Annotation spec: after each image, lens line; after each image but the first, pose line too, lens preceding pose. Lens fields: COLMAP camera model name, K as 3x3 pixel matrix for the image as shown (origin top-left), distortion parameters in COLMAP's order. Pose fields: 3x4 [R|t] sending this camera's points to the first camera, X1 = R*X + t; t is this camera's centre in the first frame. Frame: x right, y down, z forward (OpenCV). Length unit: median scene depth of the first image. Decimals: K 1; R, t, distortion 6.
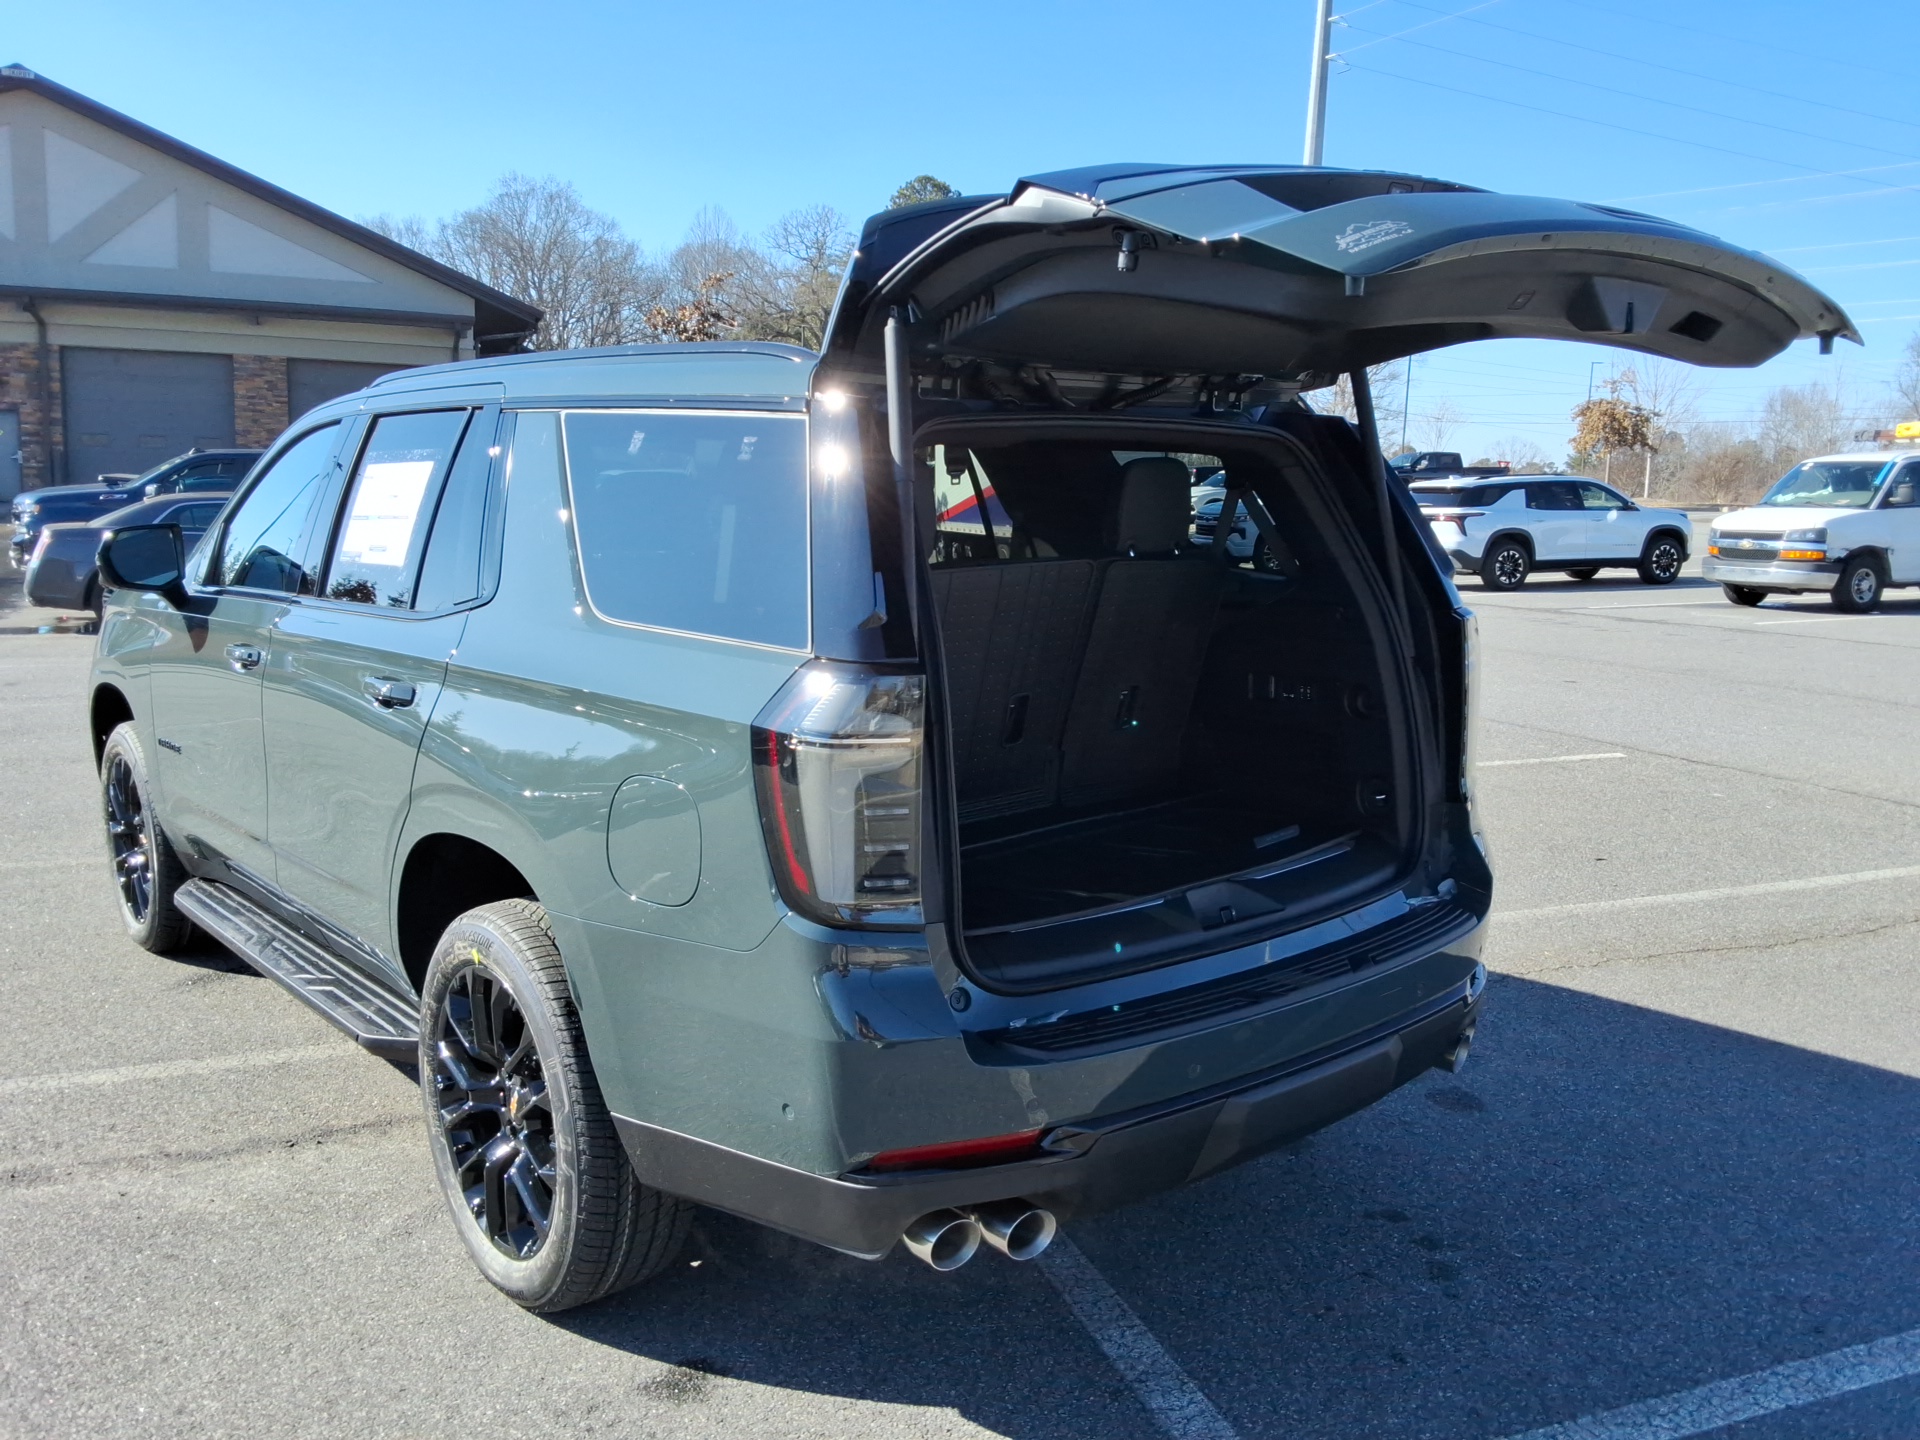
lens RADIAL K [[1544.1, 0, 969.7], [0, 1544.1, 699.1], [0, 0, 1]] dist [0.107399, -0.166903]
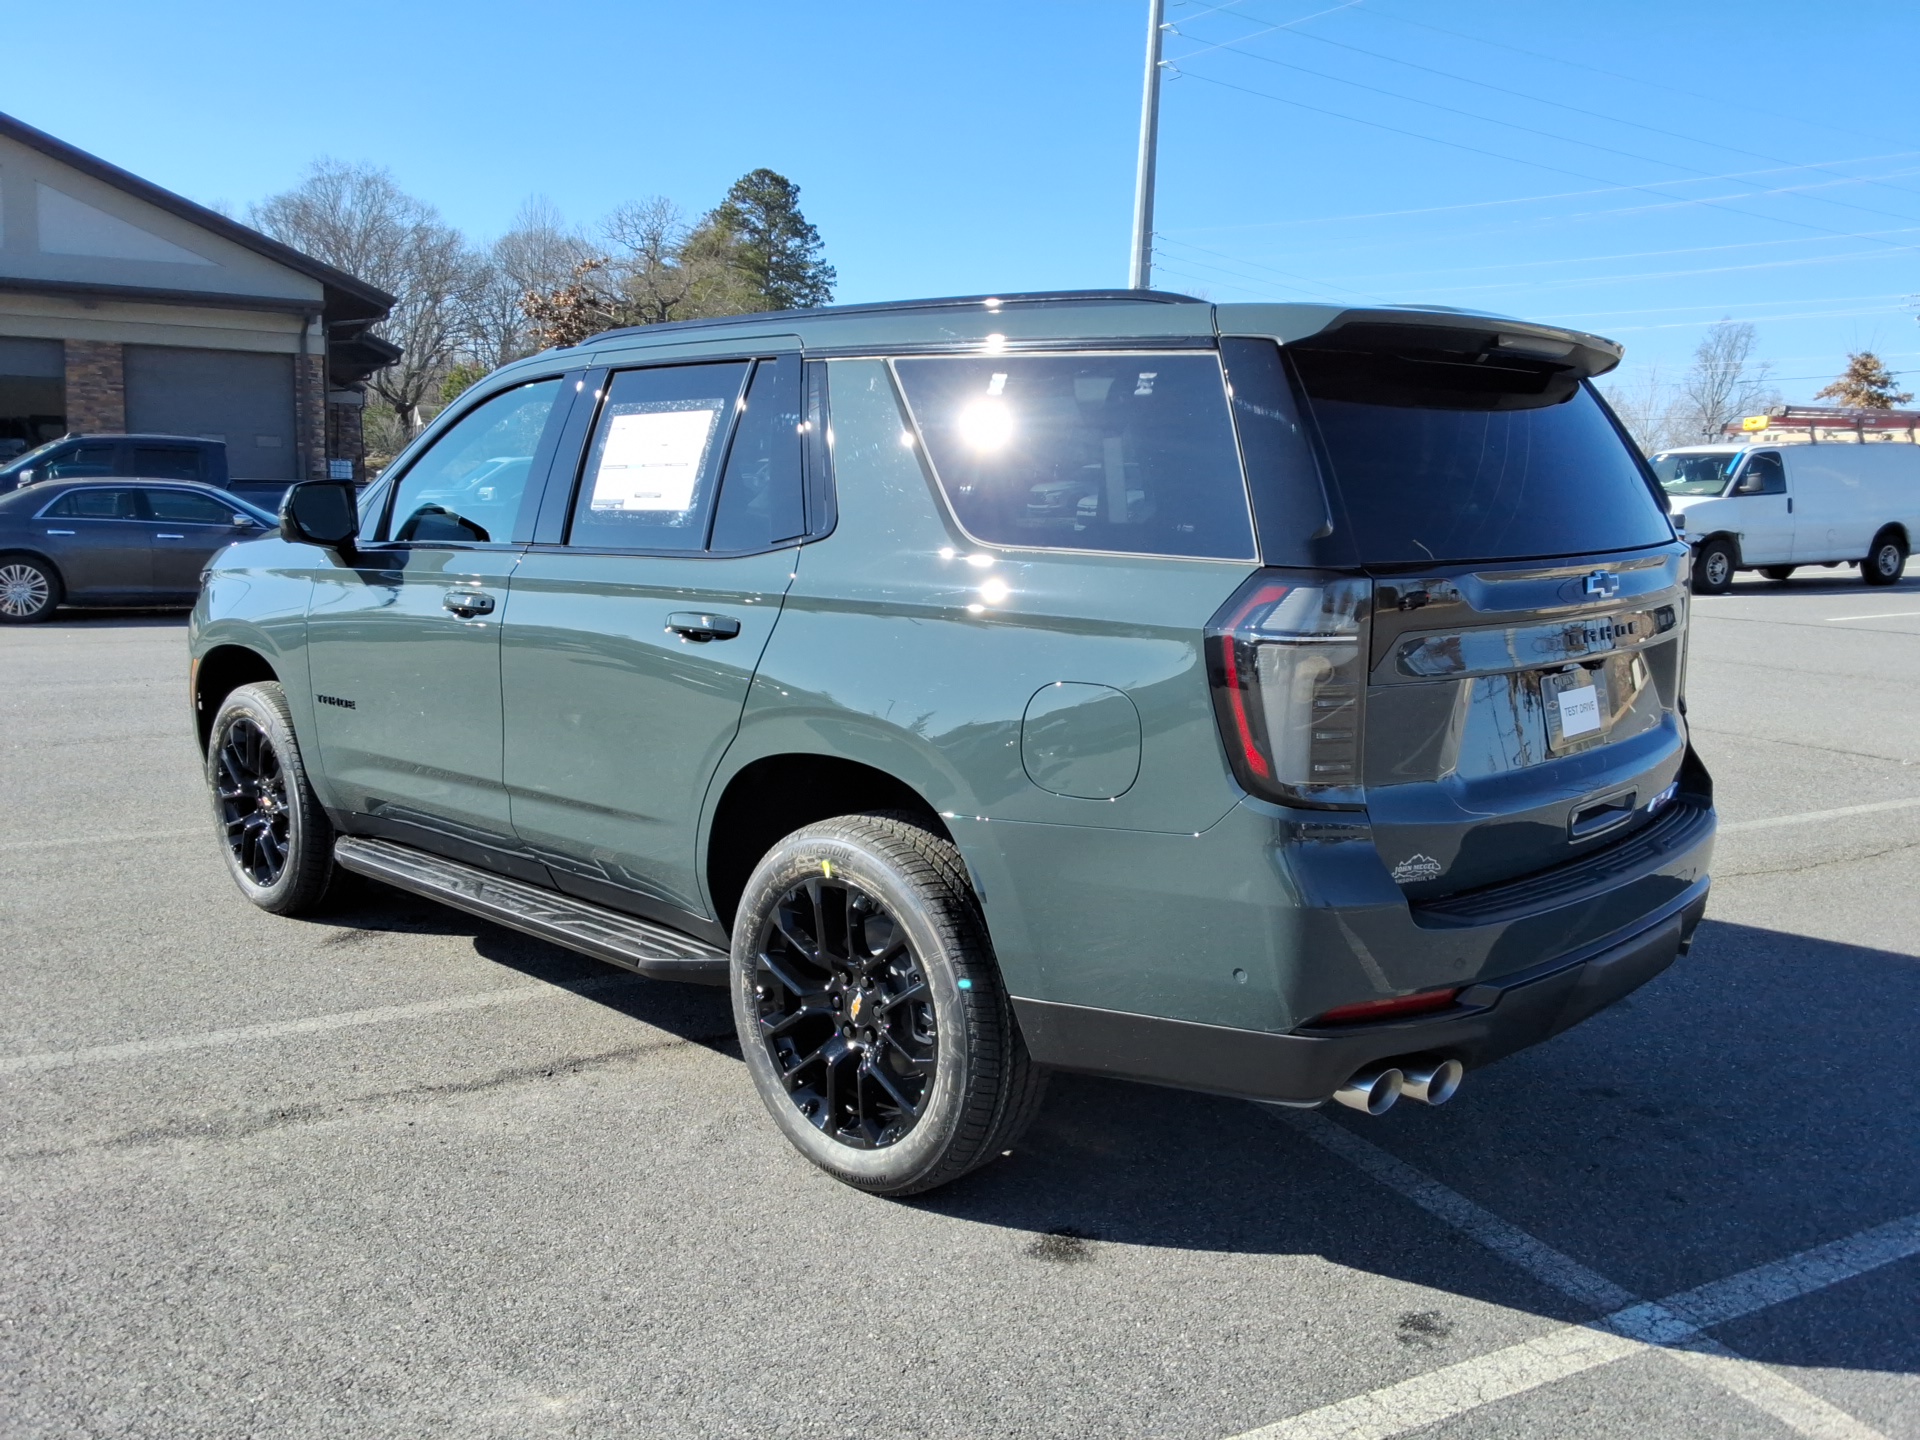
lens RADIAL K [[1544.1, 0, 969.7], [0, 1544.1, 699.1], [0, 0, 1]] dist [0.107399, -0.166903]
pose [[0.994187, -0.013542, 0.106811, -0.213529], [0.013395, 0.999908, 0.002095, 0.031431], [-0.106830, -0.000652, 0.994277, -0.042171]]
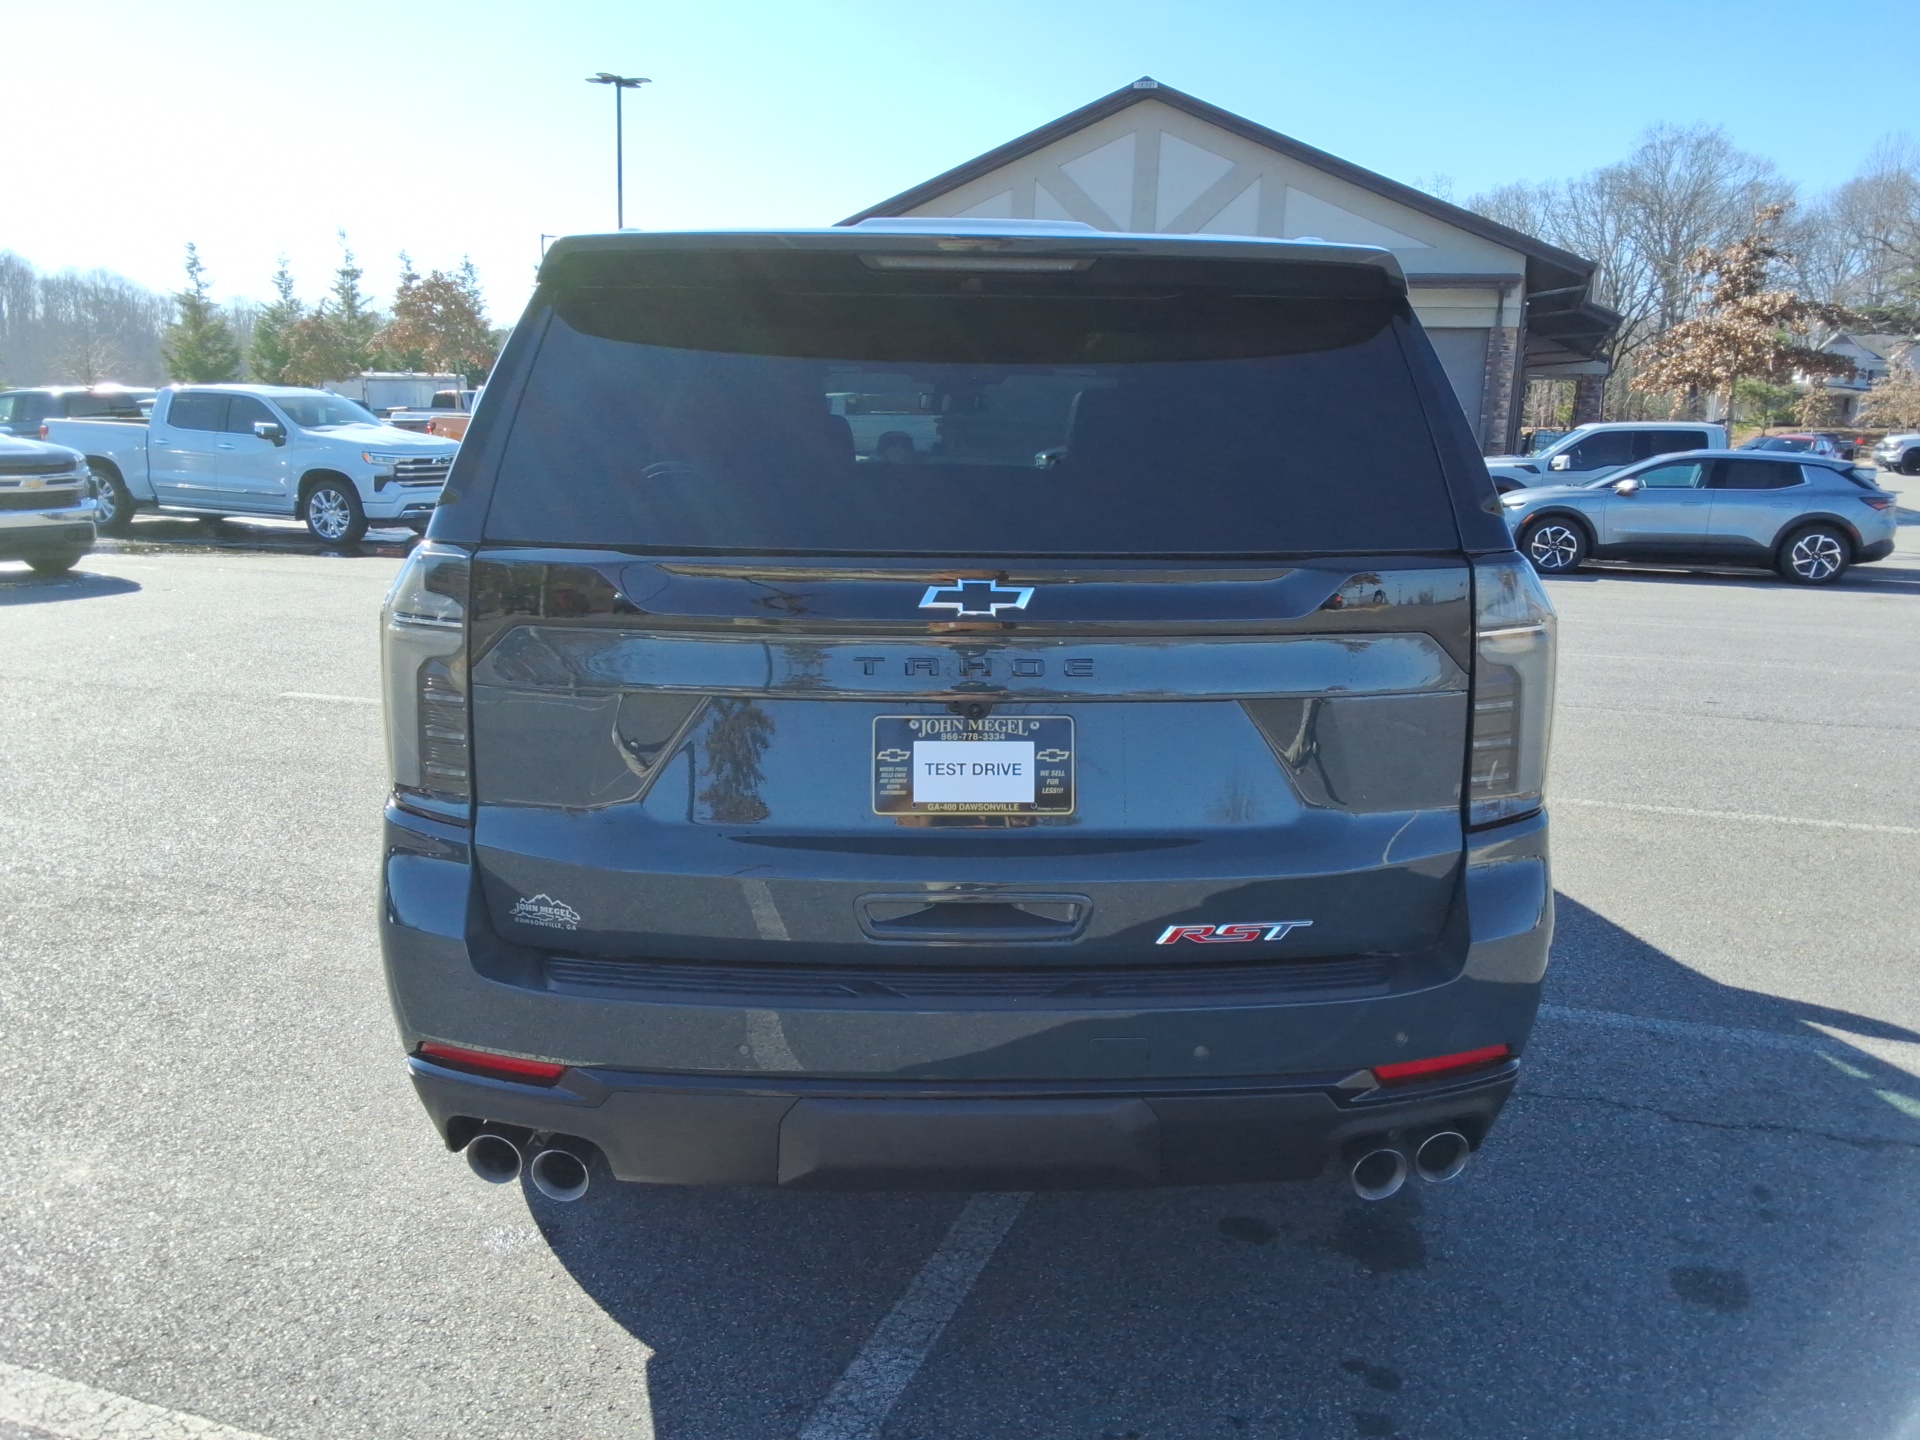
lens RADIAL K [[1536.7, 0, 971.3], [0, 1536.7, 694.6], [0, 0, 1]] dist [0.116320, -0.168385]
pose [[0.777036, 0.111330, -0.619532, 0.385522], [-0.100028, 0.993567, 0.053086, -0.005921], [0.621457, 0.020720, 0.783174, 0.212813]]
